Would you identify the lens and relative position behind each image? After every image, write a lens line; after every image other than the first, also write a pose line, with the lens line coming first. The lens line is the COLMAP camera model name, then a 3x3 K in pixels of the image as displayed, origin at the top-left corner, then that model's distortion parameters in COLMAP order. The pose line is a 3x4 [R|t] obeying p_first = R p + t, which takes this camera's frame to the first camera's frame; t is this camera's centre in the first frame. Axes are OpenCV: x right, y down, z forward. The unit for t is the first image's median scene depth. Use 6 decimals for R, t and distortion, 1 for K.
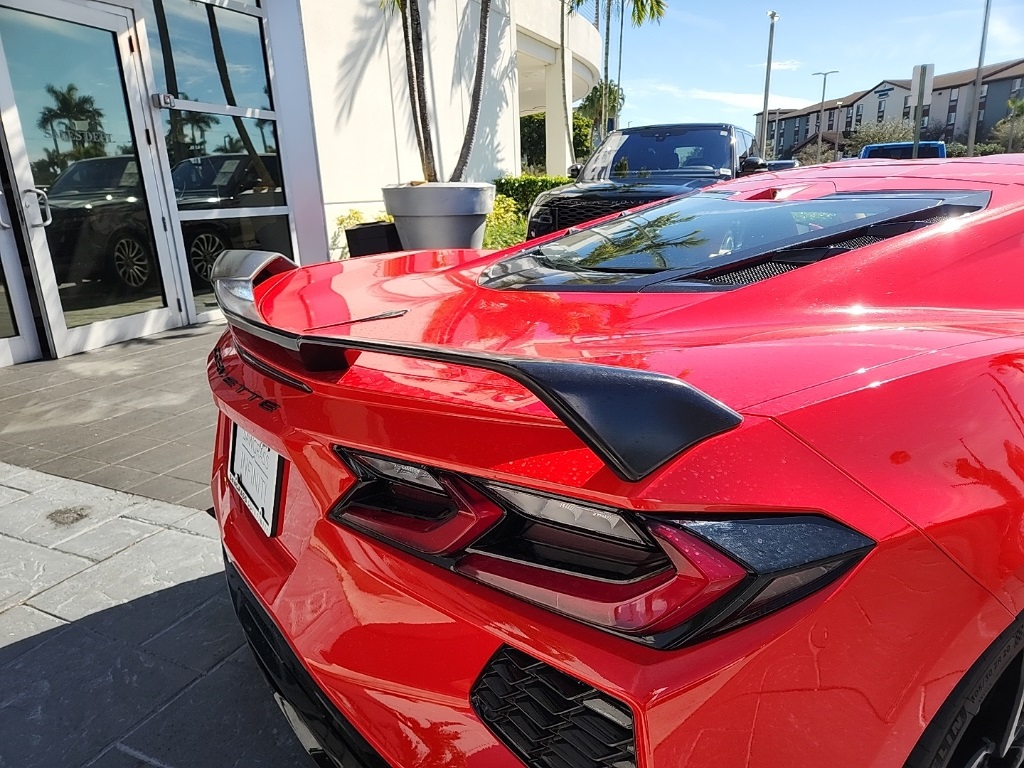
lens RADIAL K [[689.1, 0, 512.0], [0, 689.1, 384.0], [0, 0, 1]] dist [0.092124, -0.077508]
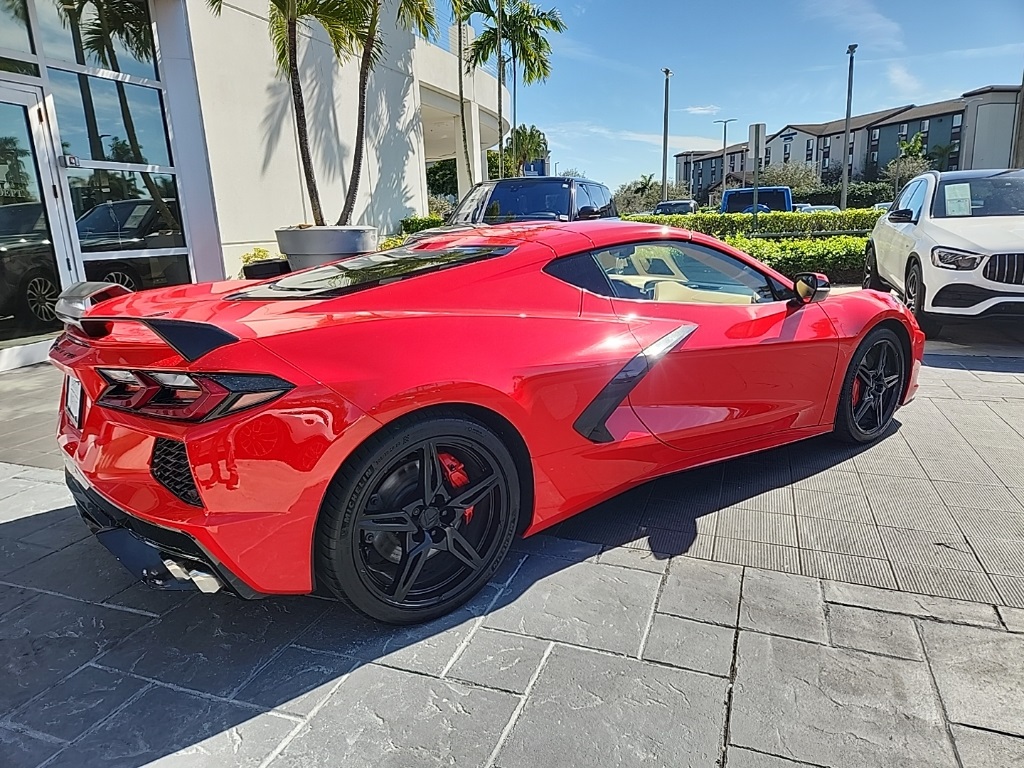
lens RADIAL K [[679.9, 0, 512.2], [0, 679.9, 372.2], [0, 0, 1]] dist [0.096428, -0.073384]
pose [[0.996123, -0.025792, 0.084110, 0.101994], [0.030938, 0.997691, -0.060464, 0.032789], [-0.082356, 0.062832, 0.994620, -0.150889]]
